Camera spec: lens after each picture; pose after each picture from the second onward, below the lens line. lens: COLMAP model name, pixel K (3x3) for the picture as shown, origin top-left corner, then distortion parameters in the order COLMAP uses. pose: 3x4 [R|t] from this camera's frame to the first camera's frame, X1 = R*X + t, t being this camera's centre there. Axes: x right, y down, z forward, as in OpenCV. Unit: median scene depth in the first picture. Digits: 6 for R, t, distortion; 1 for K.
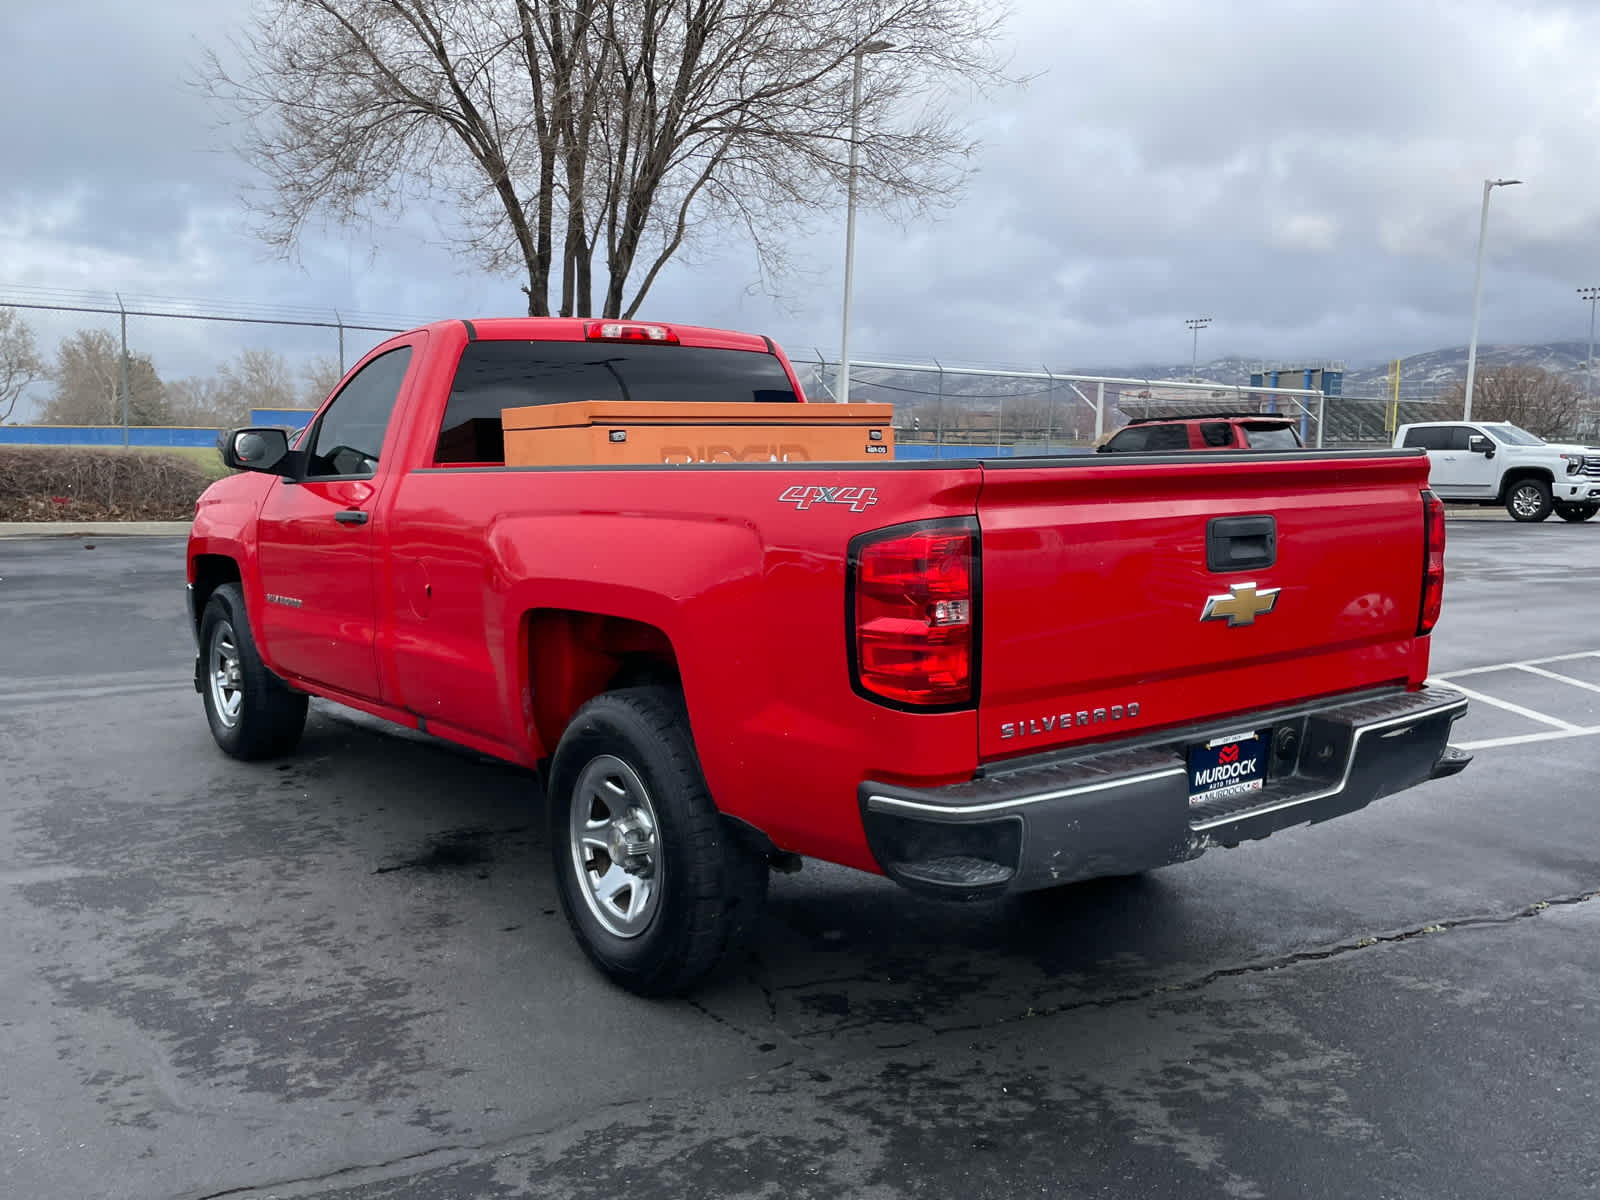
lens RADIAL K [[1415.8, 0, 816.2], [0, 1415.8, 606.3], [0, 0, 1]] dist [0.097736, -0.134616]
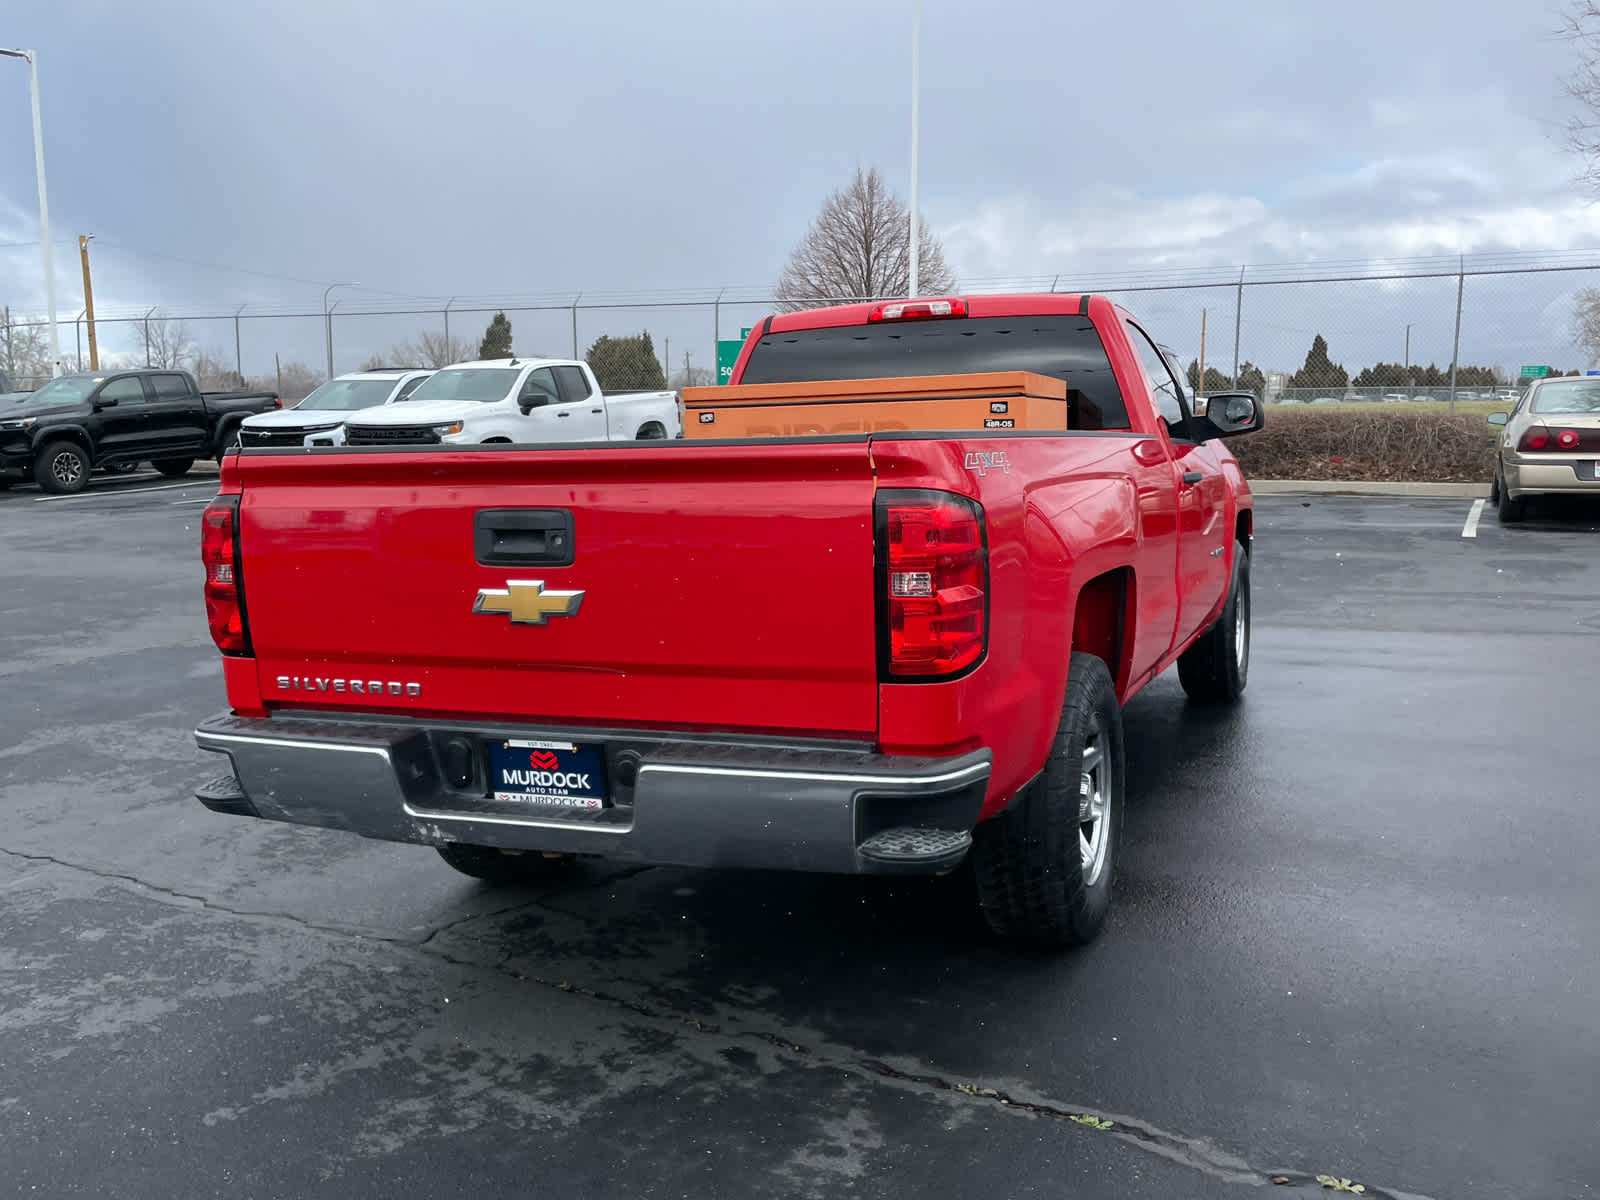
lens RADIAL K [[1415.8, 0, 828.5], [0, 1415.8, 617.4], [0, 0, 1]] dist [0.097736, -0.134616]
pose [[0.511764, 0.105952, -0.852568, 0.969621], [-0.073255, 0.994134, 0.079573, -0.065138], [0.855997, 0.021732, 0.516524, 0.554904]]
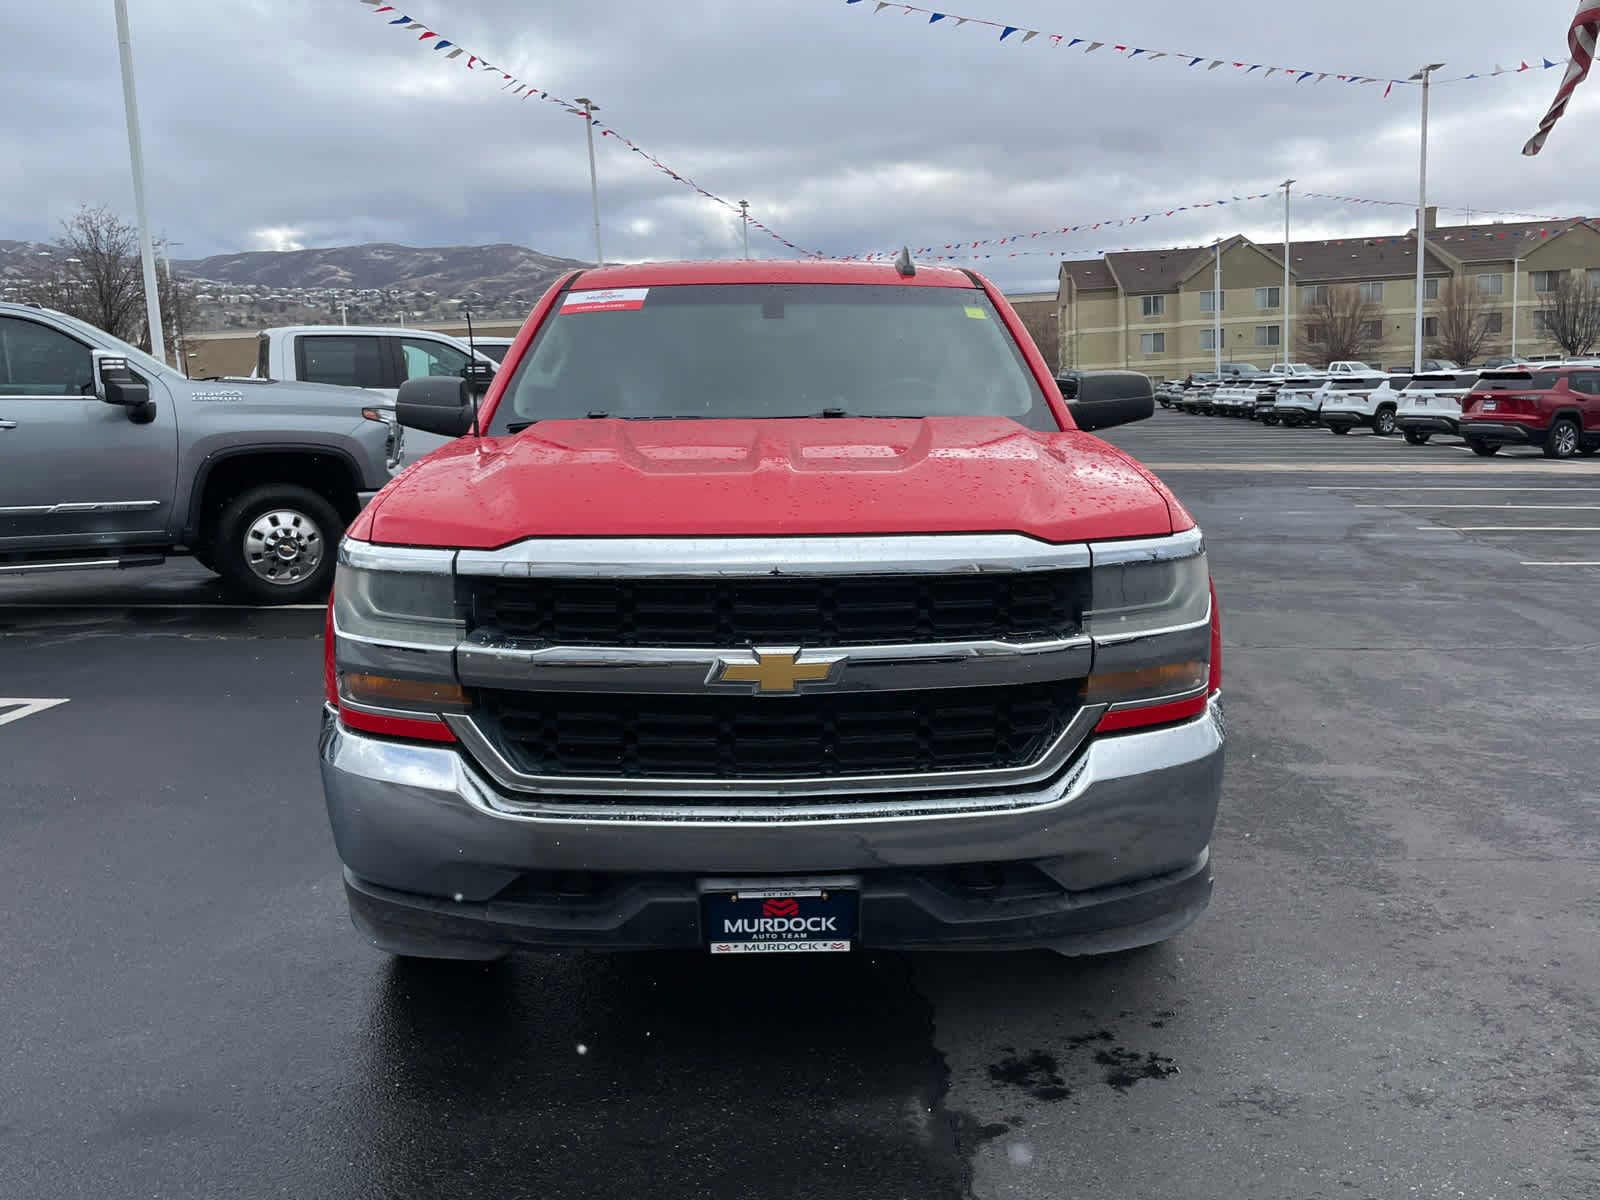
lens RADIAL K [[1415.9, 0, 823.0], [0, 1415.9, 597.4], [0, 0, 1]] dist [0.095588, -0.124066]
pose [[-0.807108, -0.075701, 0.585530, -1.011612], [0.082823, 0.967422, 0.239240, -0.282564], [-0.584565, 0.241588, -0.774544, 2.396526]]
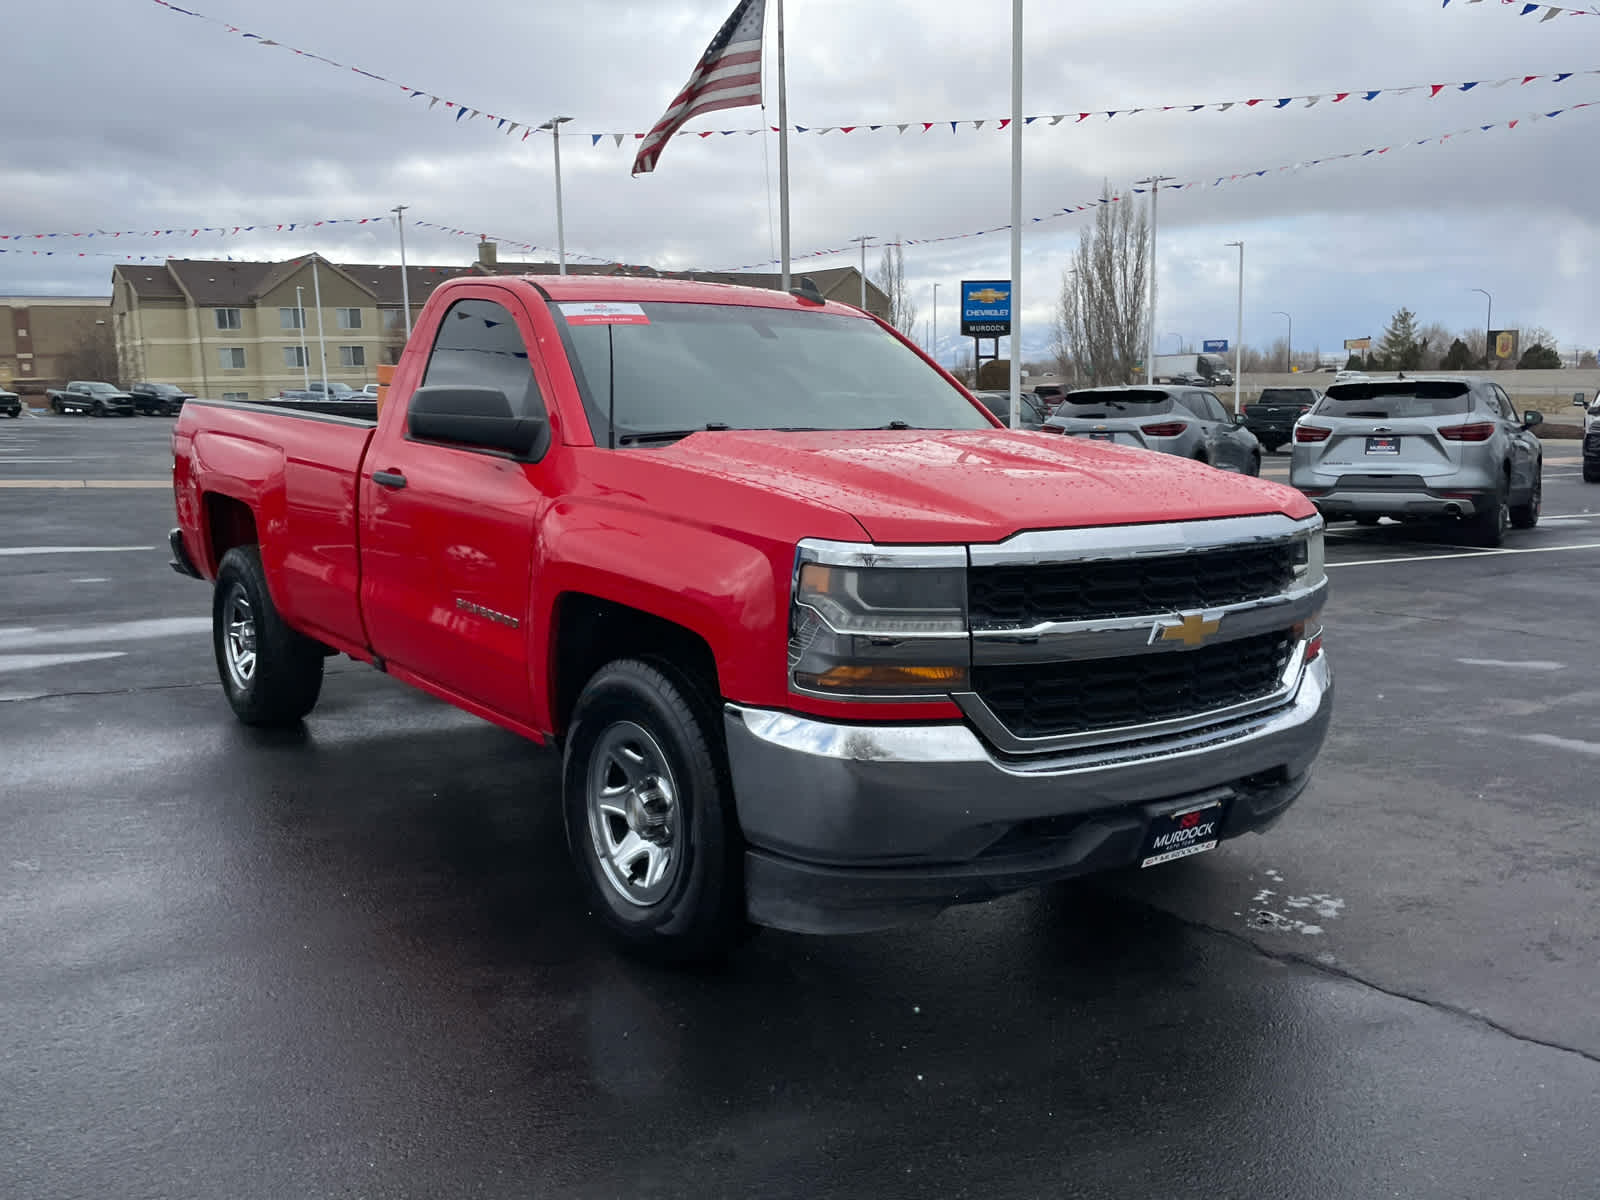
lens RADIAL K [[1415.9, 0, 804.9], [0, 1415.9, 597.3], [0, 0, 1]] dist [0.095588, -0.124066]
pose [[-0.999907, -0.004055, 0.012999, -0.381491], [-0.000652, 0.967788, 0.251766, -0.320453], [-0.013601, 0.251734, -0.967701, 2.713428]]
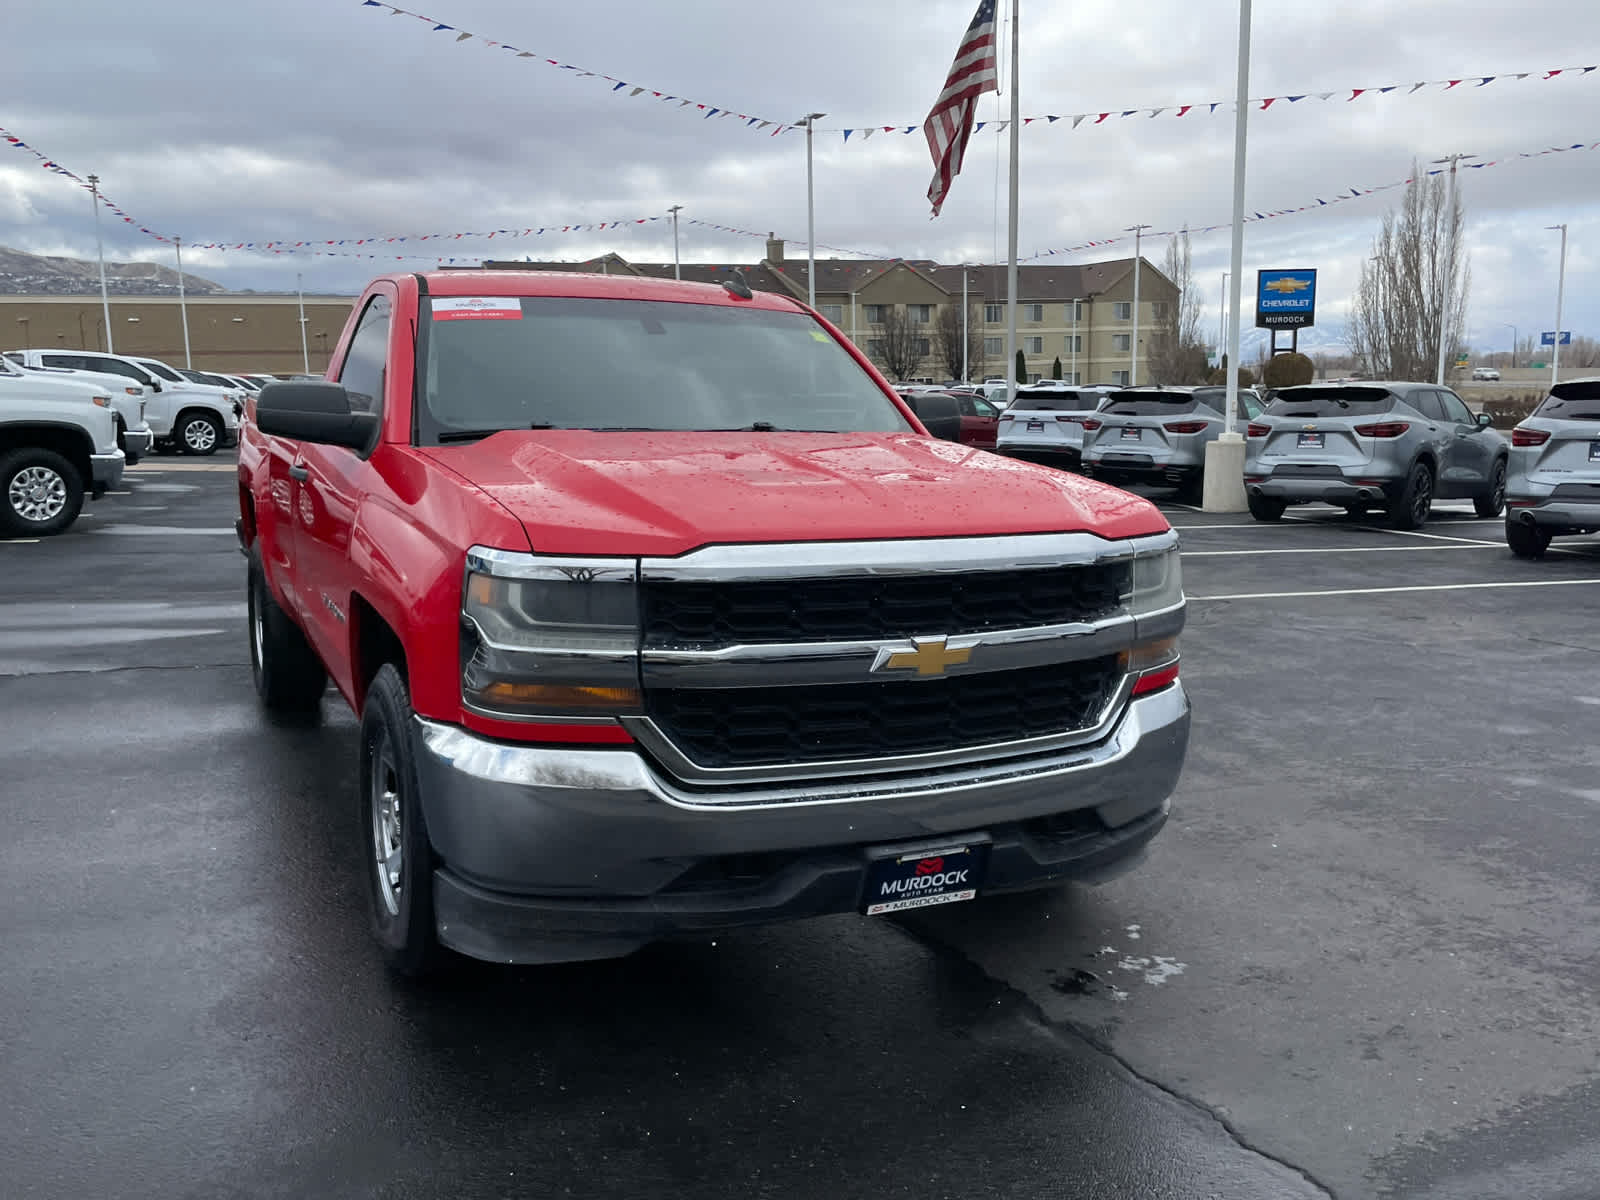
lens RADIAL K [[1415.9, 0, 811.3], [0, 1415.9, 606.4], [0, 0, 1]] dist [0.095588, -0.124066]
pose [[-0.978236, -0.039712, 0.203661, -0.692707], [0.014949, 0.965477, 0.260058, -0.315333], [-0.206958, 0.257442, -0.943871, 2.623635]]
